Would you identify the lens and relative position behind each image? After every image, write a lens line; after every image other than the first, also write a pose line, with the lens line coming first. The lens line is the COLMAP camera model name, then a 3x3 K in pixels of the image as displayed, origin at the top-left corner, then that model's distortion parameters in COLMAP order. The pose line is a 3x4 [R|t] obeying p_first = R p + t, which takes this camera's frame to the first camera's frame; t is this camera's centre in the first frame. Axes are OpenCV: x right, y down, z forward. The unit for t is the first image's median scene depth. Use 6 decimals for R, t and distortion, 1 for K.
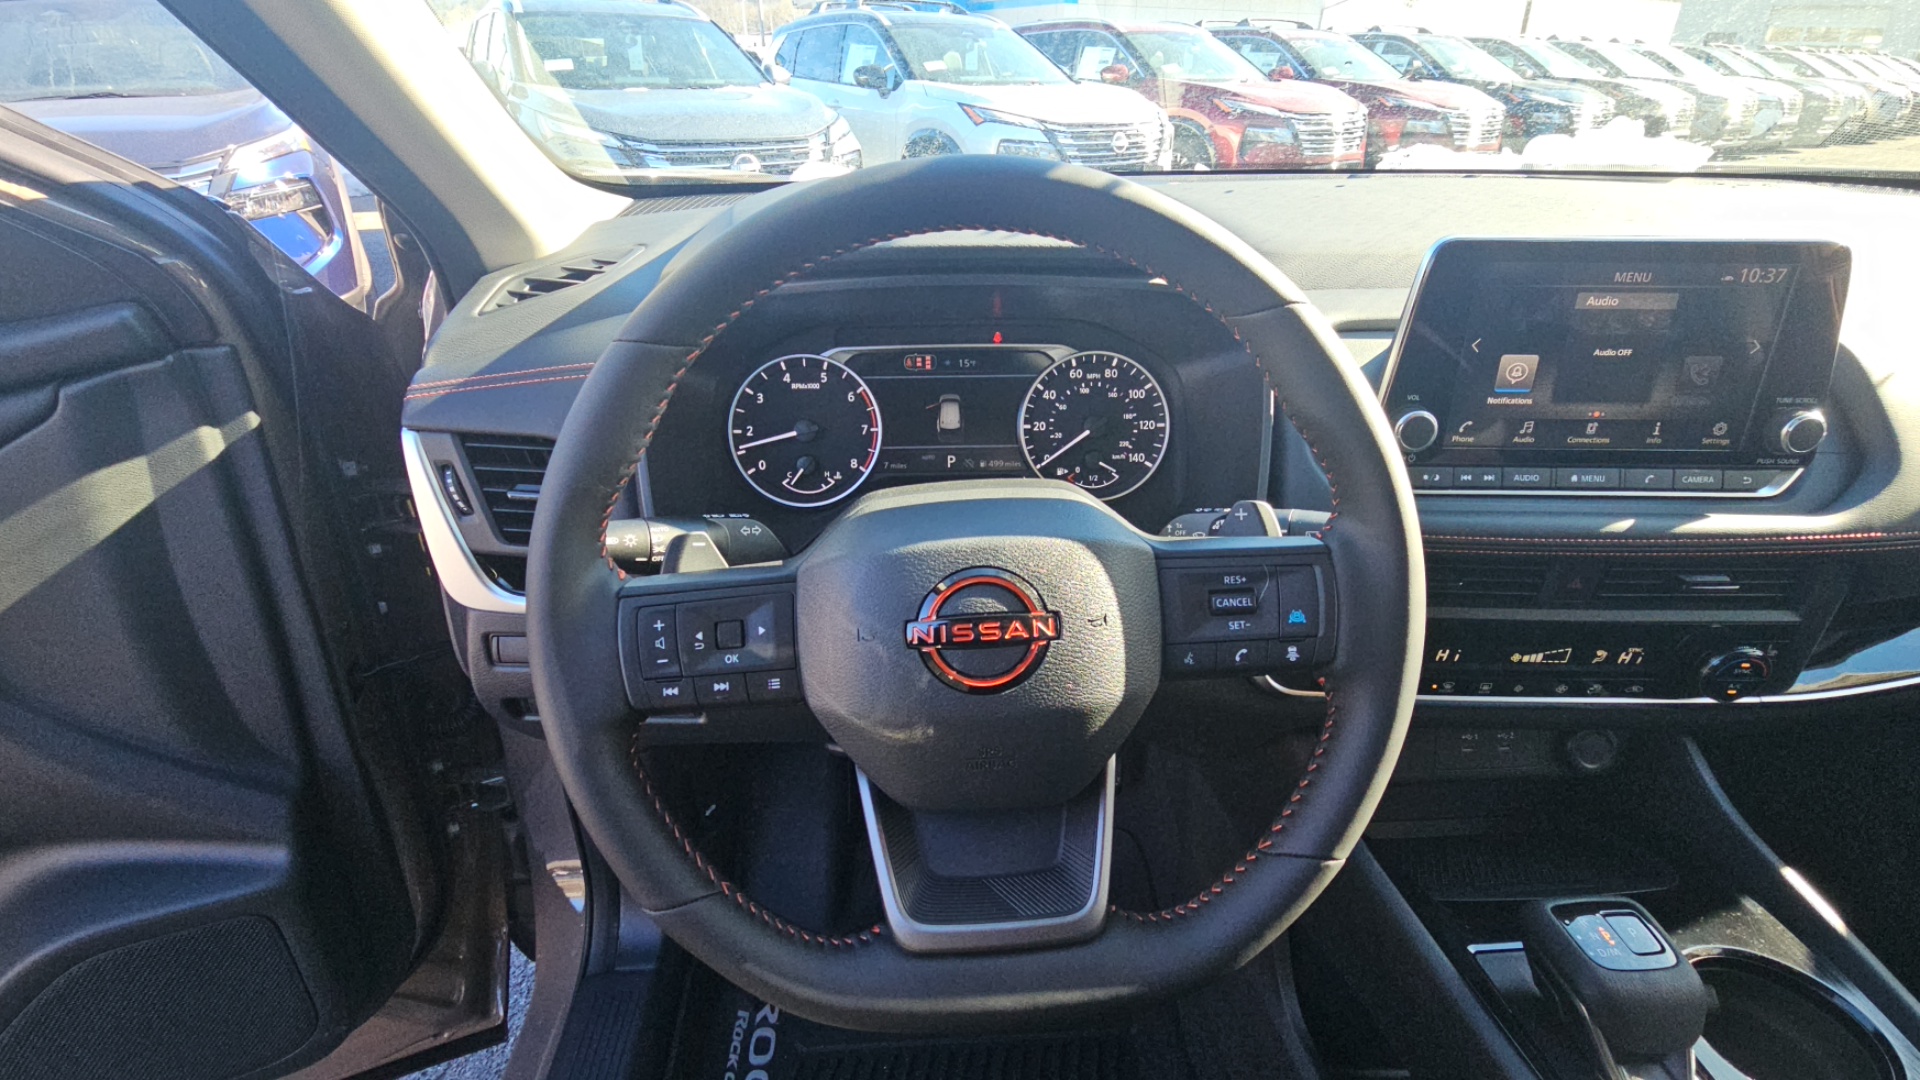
lens RADIAL K [[860.1, 0, 956.2], [0, 860.1, 534.9], [0, 0, 1]] dist [0.012240, -0.007749]
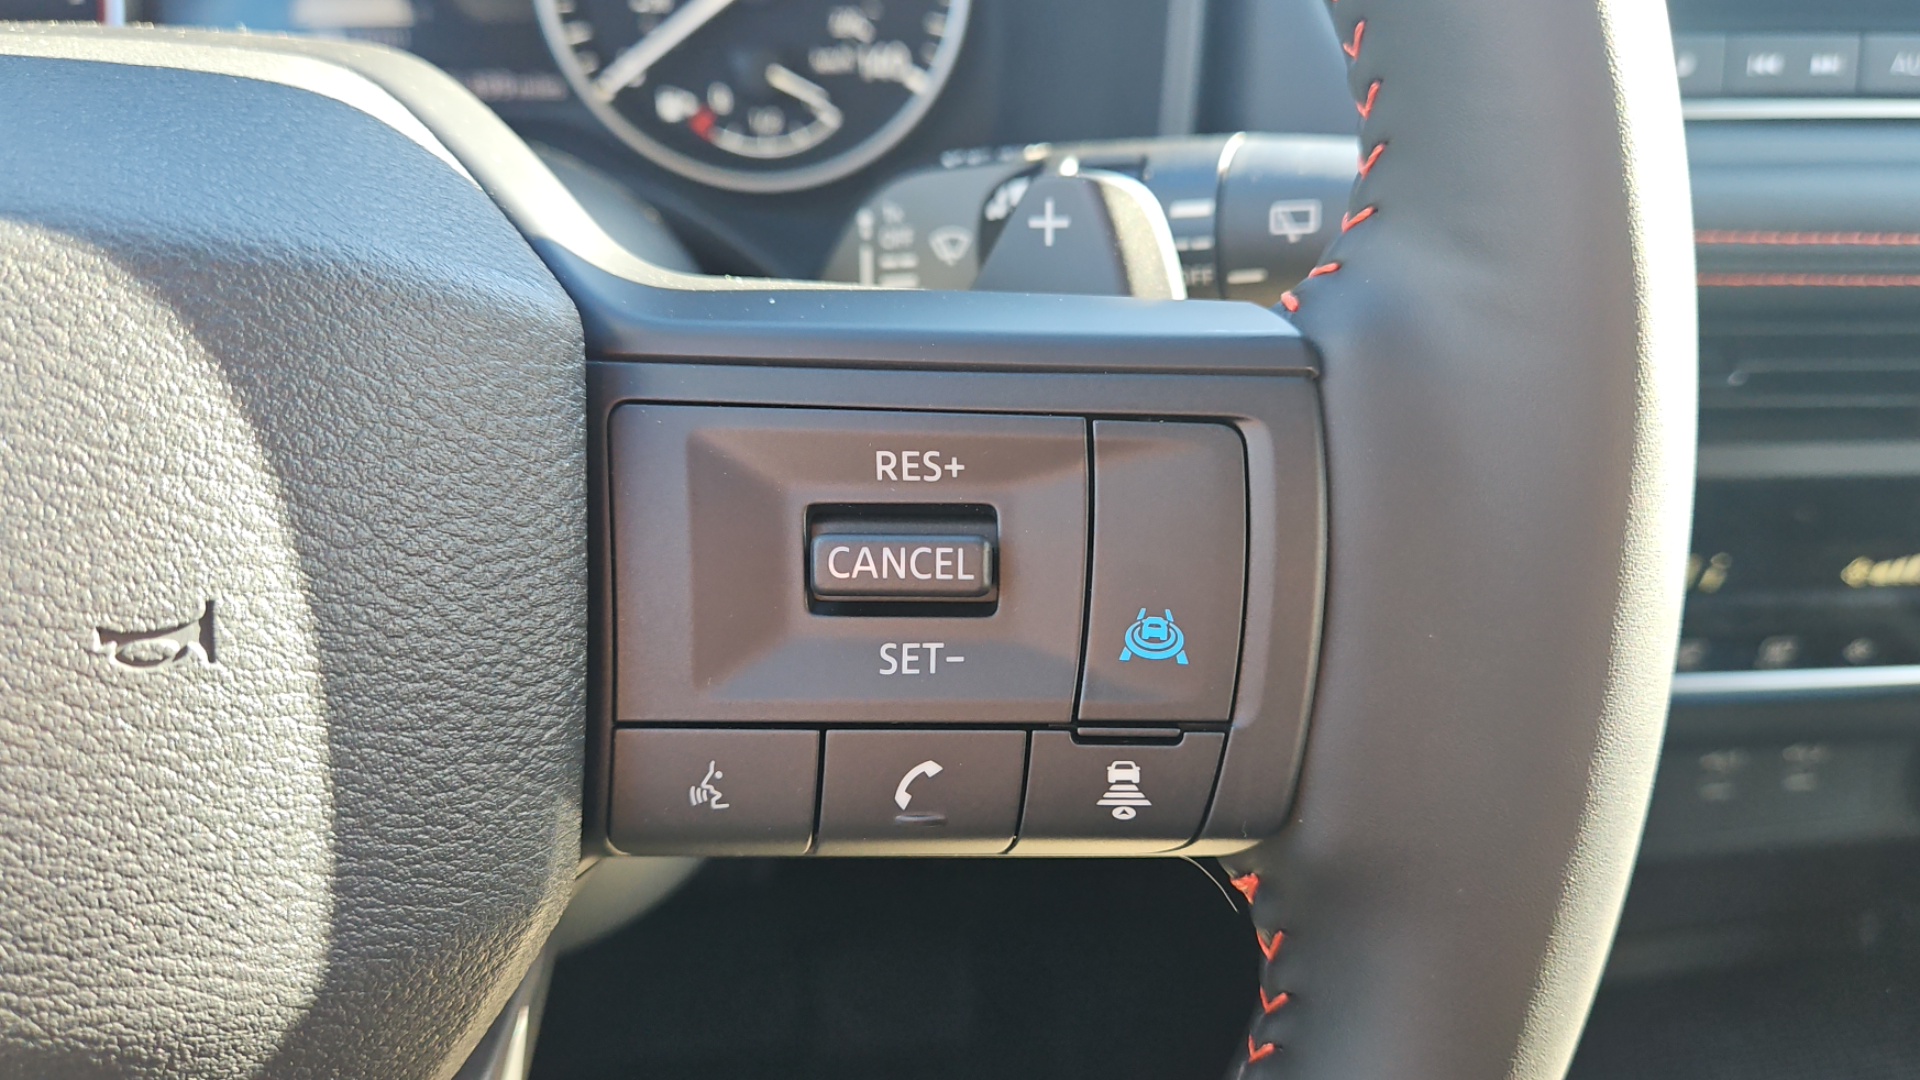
lens RADIAL K [[1458.1, 0, 960.0], [0, 1458.1, 540.0], [0, 0, 1]] dist [0.065078, -0.079256]
pose [[0.995148, -0.039111, 0.090278, 0.180216], [0.026907, 0.990799, 0.132641, 0.028839], [-0.094635, -0.129569, 0.987044, 0.362380]]
